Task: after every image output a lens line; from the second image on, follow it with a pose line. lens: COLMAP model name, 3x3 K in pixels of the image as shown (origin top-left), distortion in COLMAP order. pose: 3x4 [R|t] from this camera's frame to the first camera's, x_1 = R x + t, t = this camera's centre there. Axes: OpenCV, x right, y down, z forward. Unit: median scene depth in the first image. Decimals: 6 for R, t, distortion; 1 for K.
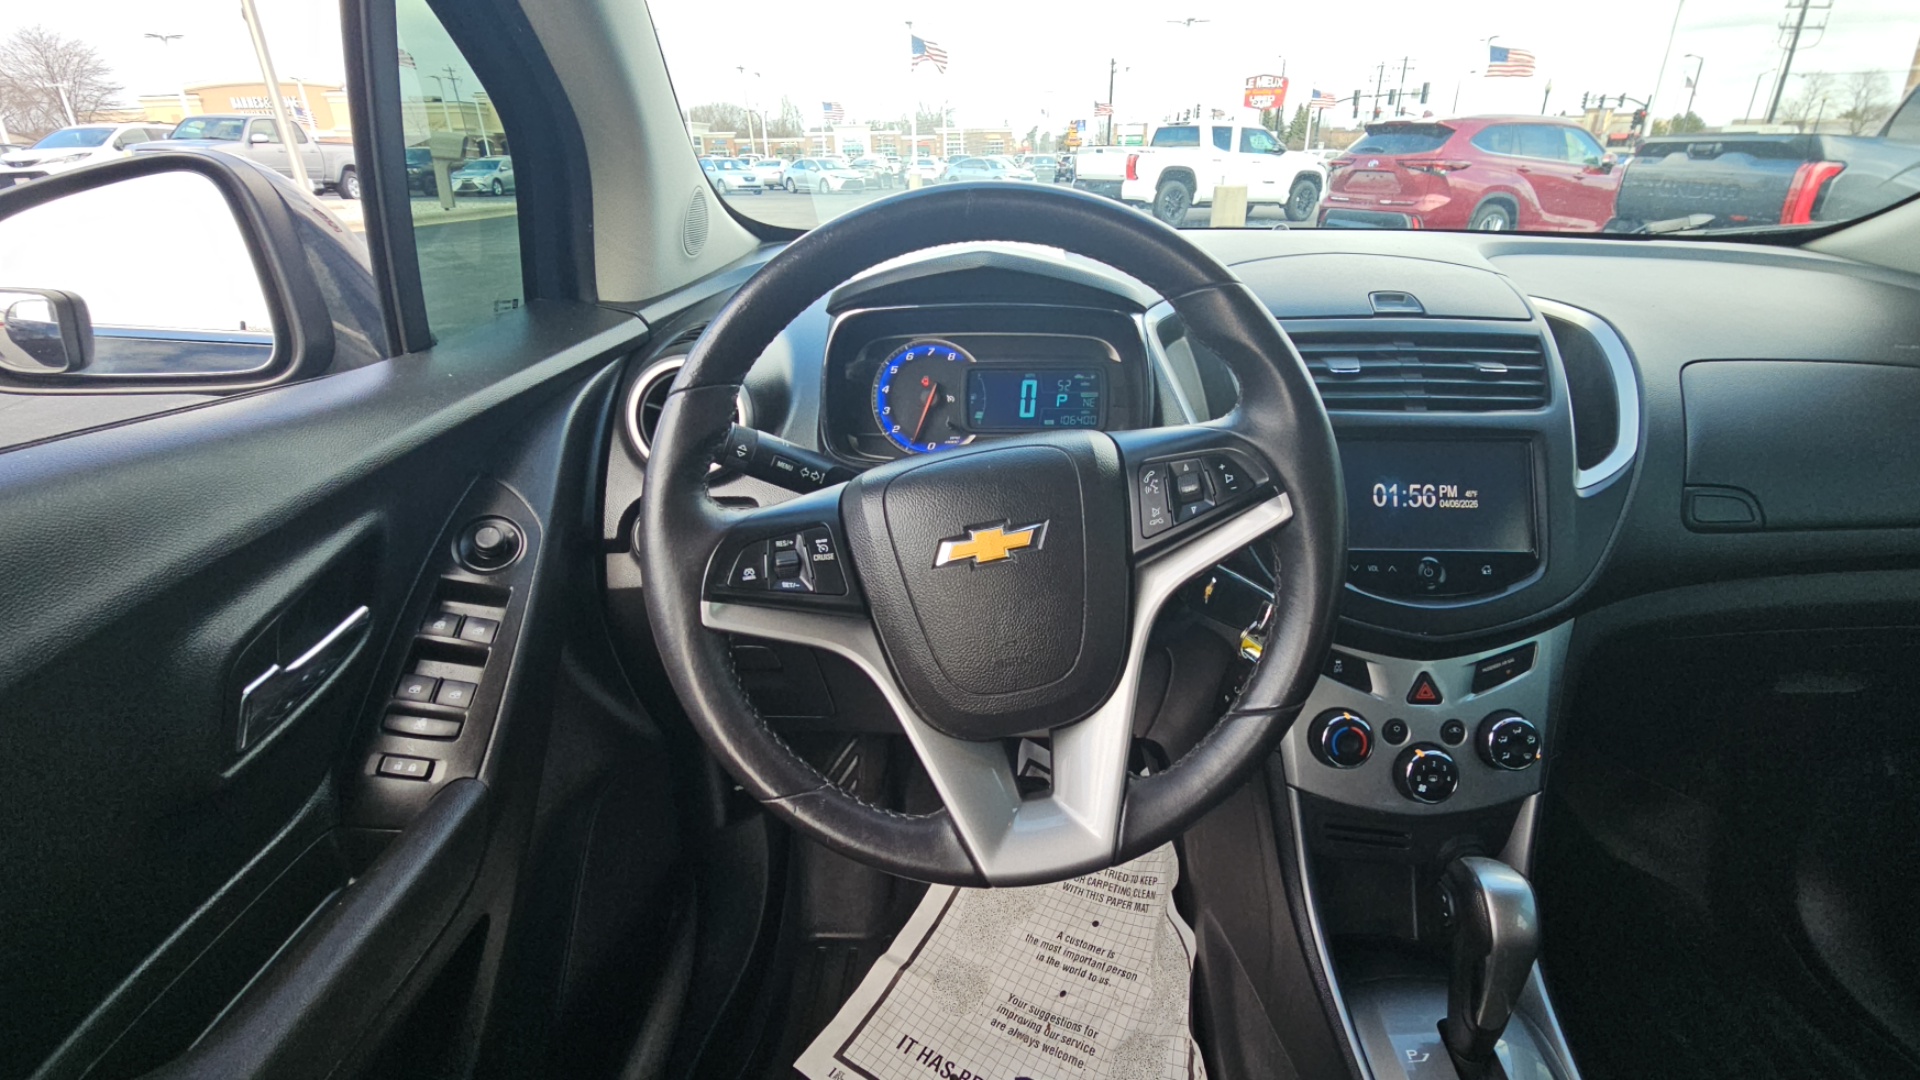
lens RADIAL K [[853.6, 0, 977.7], [0, 853.6, 542.5], [0, 0, 1]] dist [0.004344, -0.005619]
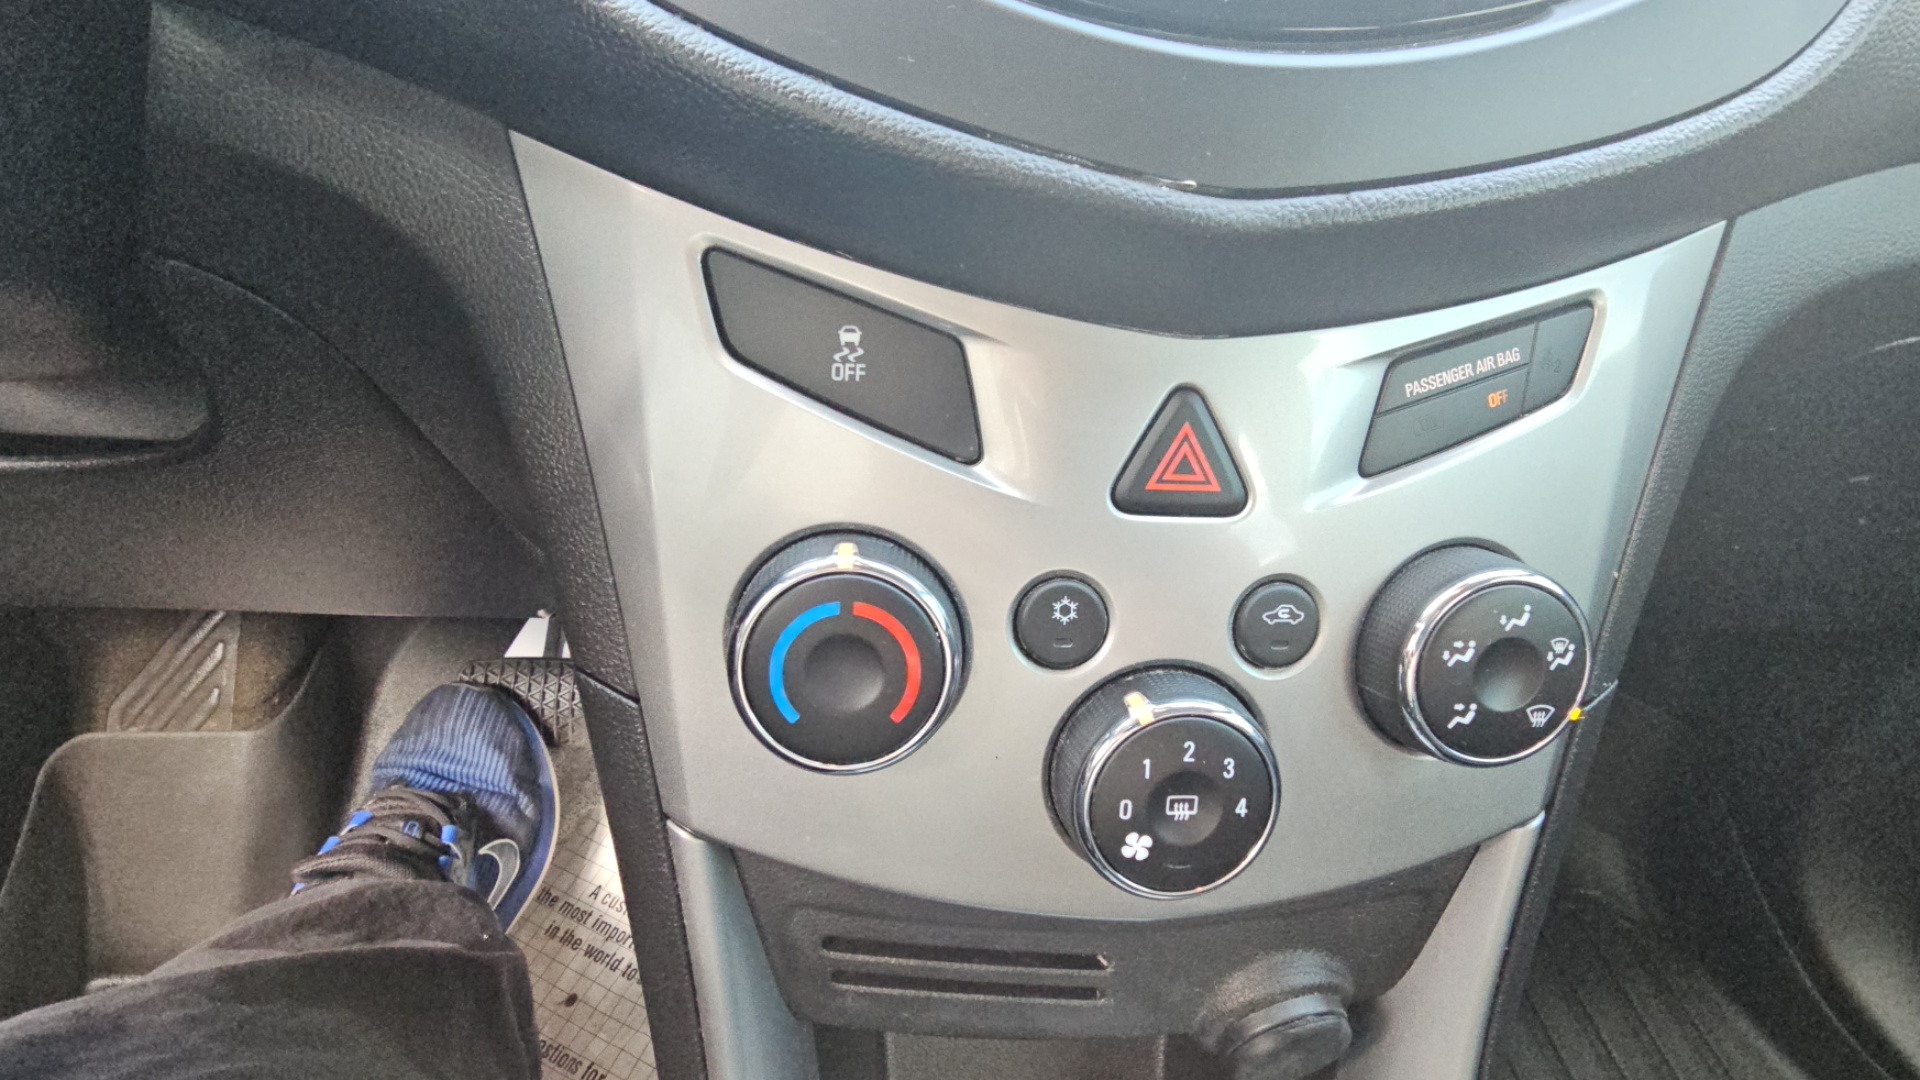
lens RADIAL K [[853.6, 0, 975.3], [0, 853.6, 539.0], [0, 0, 1]] dist [0.004344, -0.005619]
pose [[0.992455, 0.004586, 0.122525, 0.390571], [-0.024629, 0.986389, 0.162576, 0.141568], [-0.120112, -0.164367, 0.979059, 0.685568]]
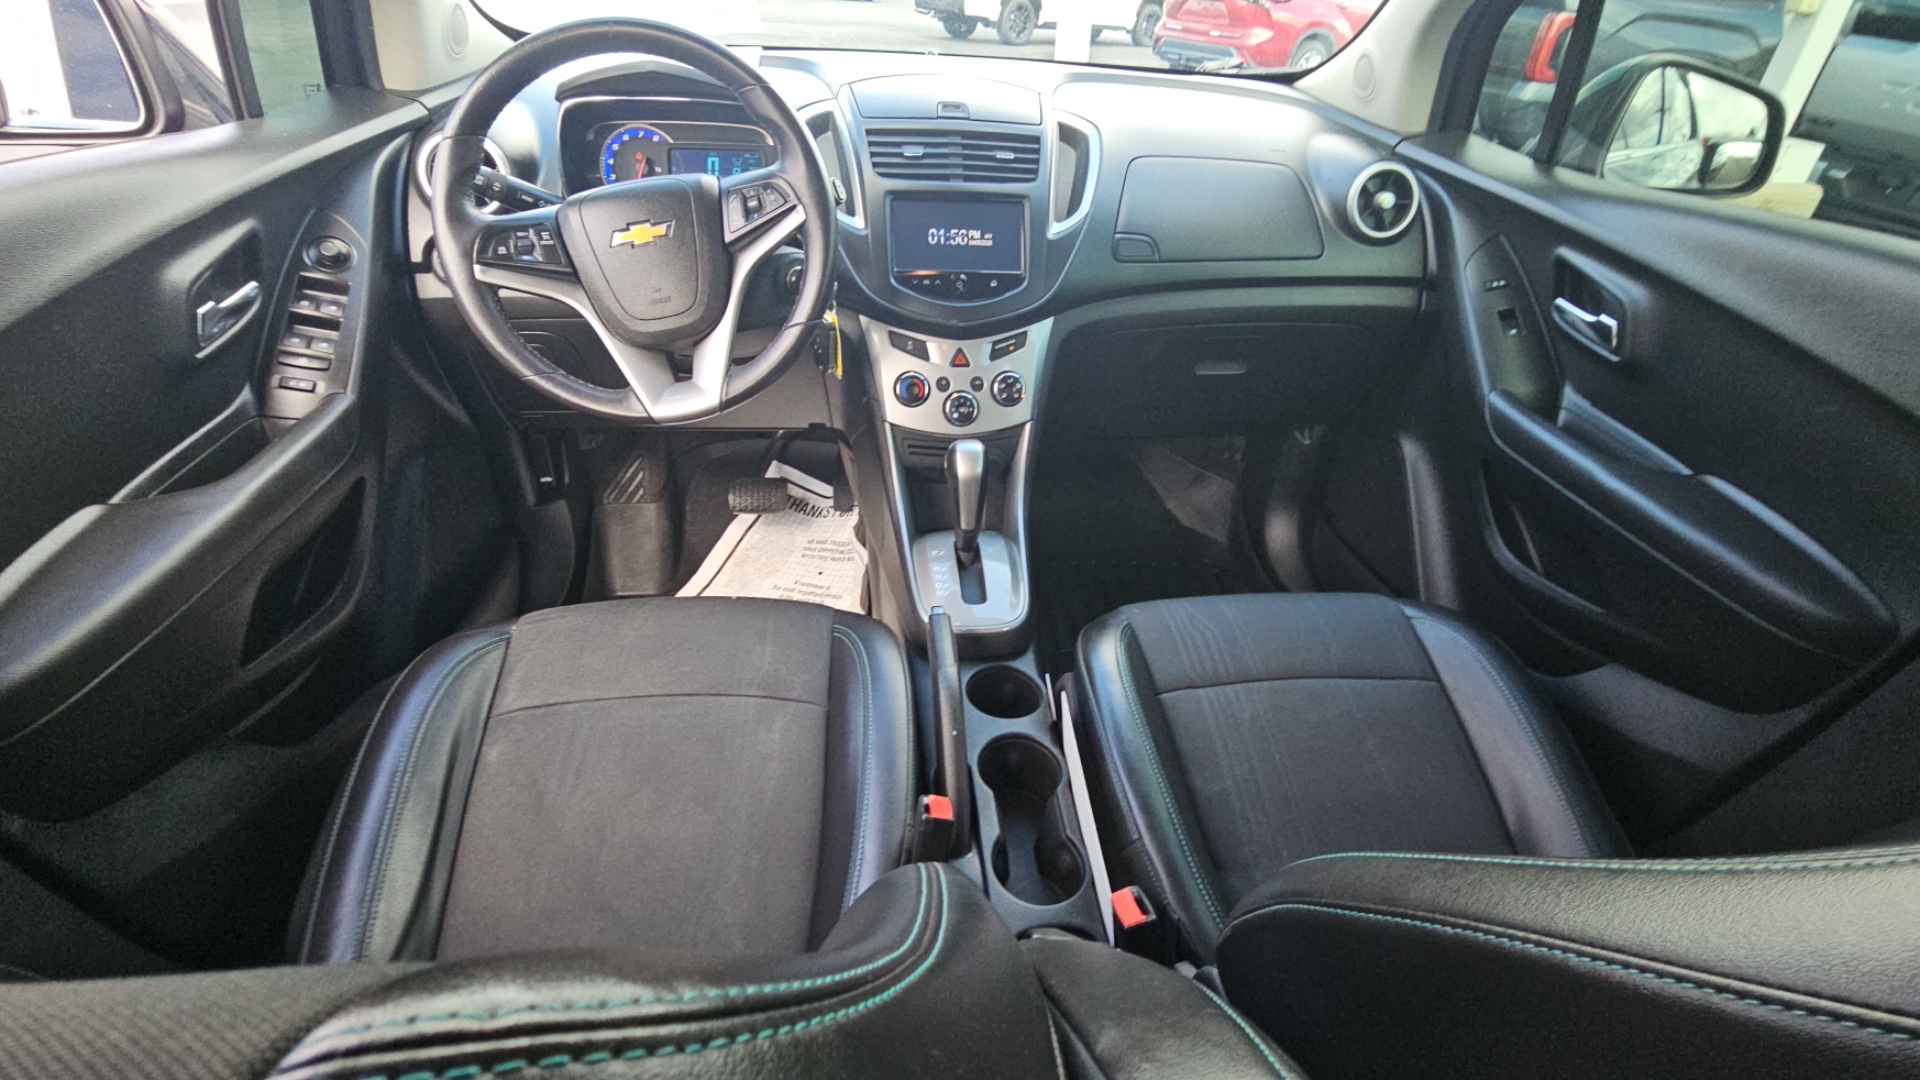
lens RADIAL K [[853.6, 0, 977.2], [0, 853.6, 544.6], [0, 0, 1]] dist [0.004344, -0.005619]
pose [[0.987200, -0.040898, 0.154156, 0.256680], [0.013144, 0.984138, 0.176920, 0.212078], [-0.158946, -0.172629, 0.972078, -0.619047]]
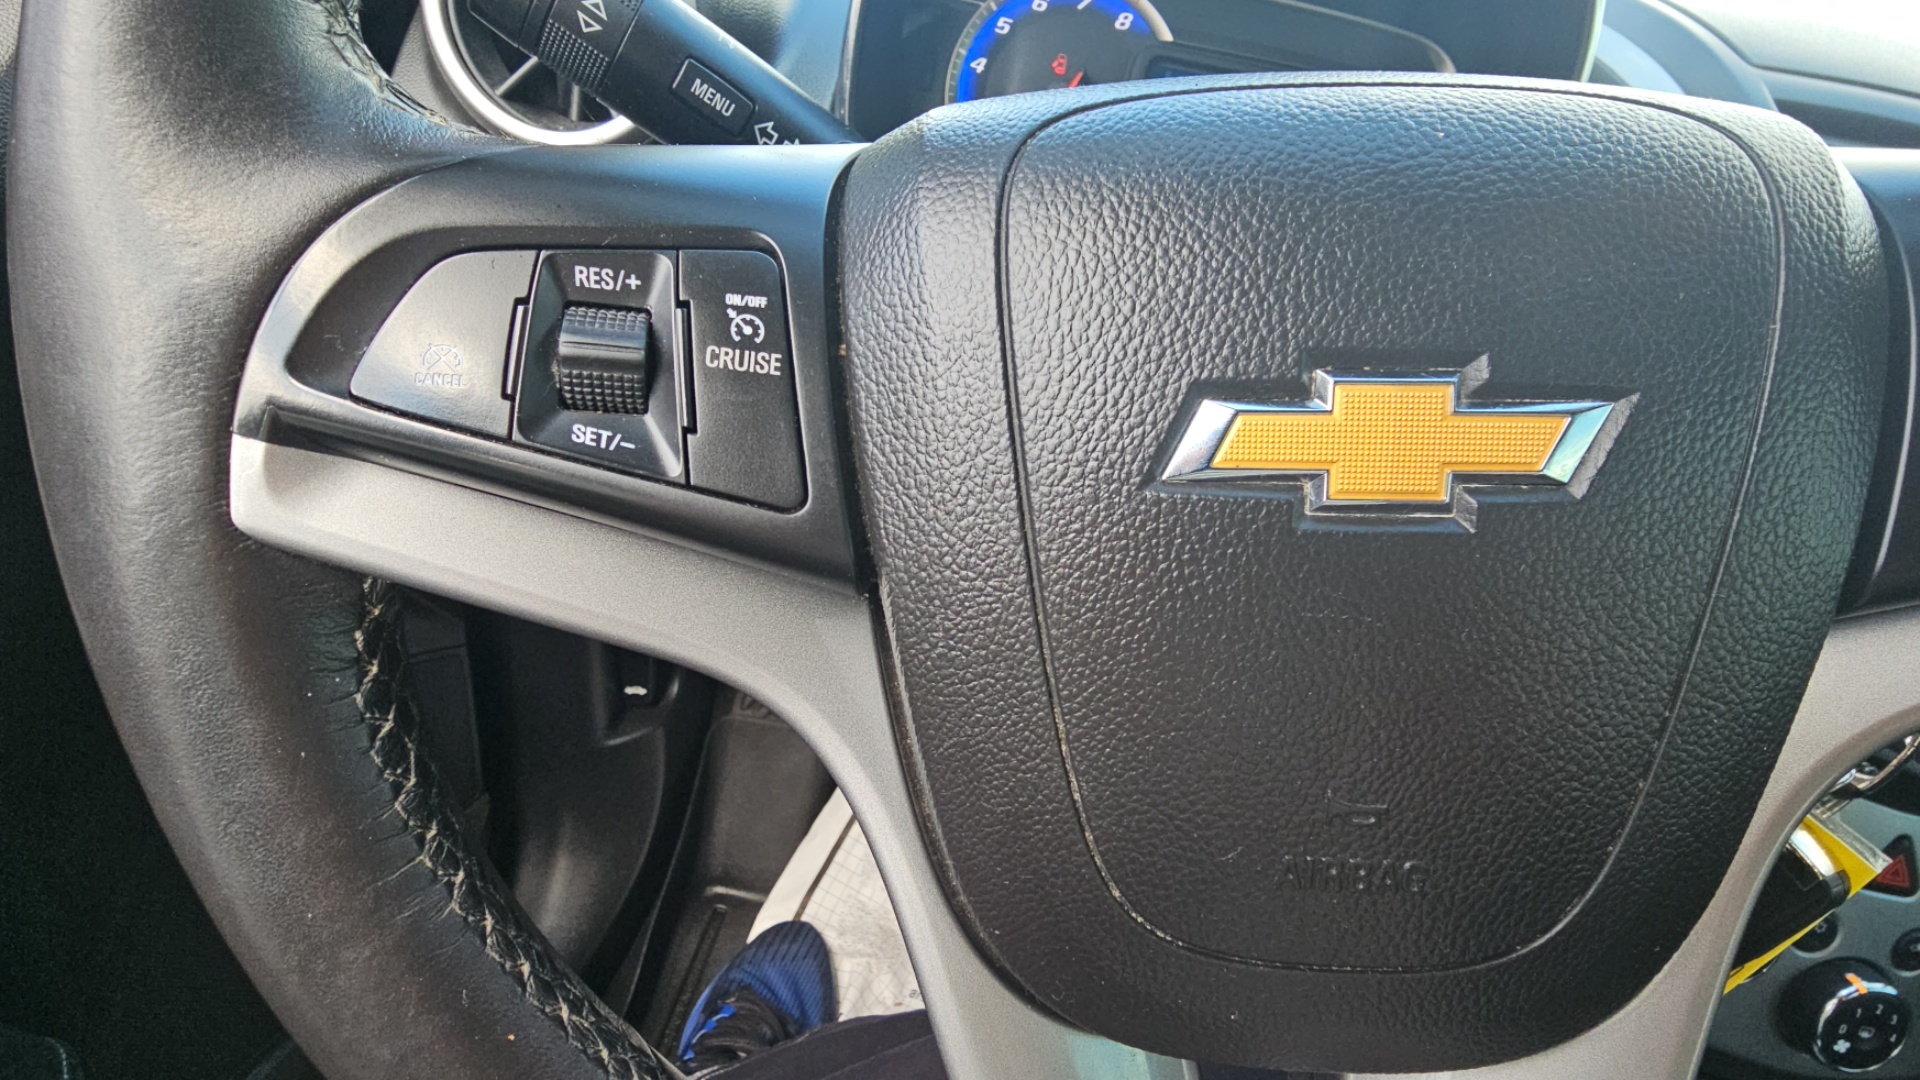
lens RADIAL K [[853.6, 0, 969.8], [0, 853.6, 540.8], [0, 0, 1]] dist [0.004344, -0.005619]
pose [[0.979715, 0.199615, 0.017652, -0.066199], [-0.199809, 0.966328, 0.162135, 0.008836], [0.015307, -0.162373, 0.986611, 0.464748]]
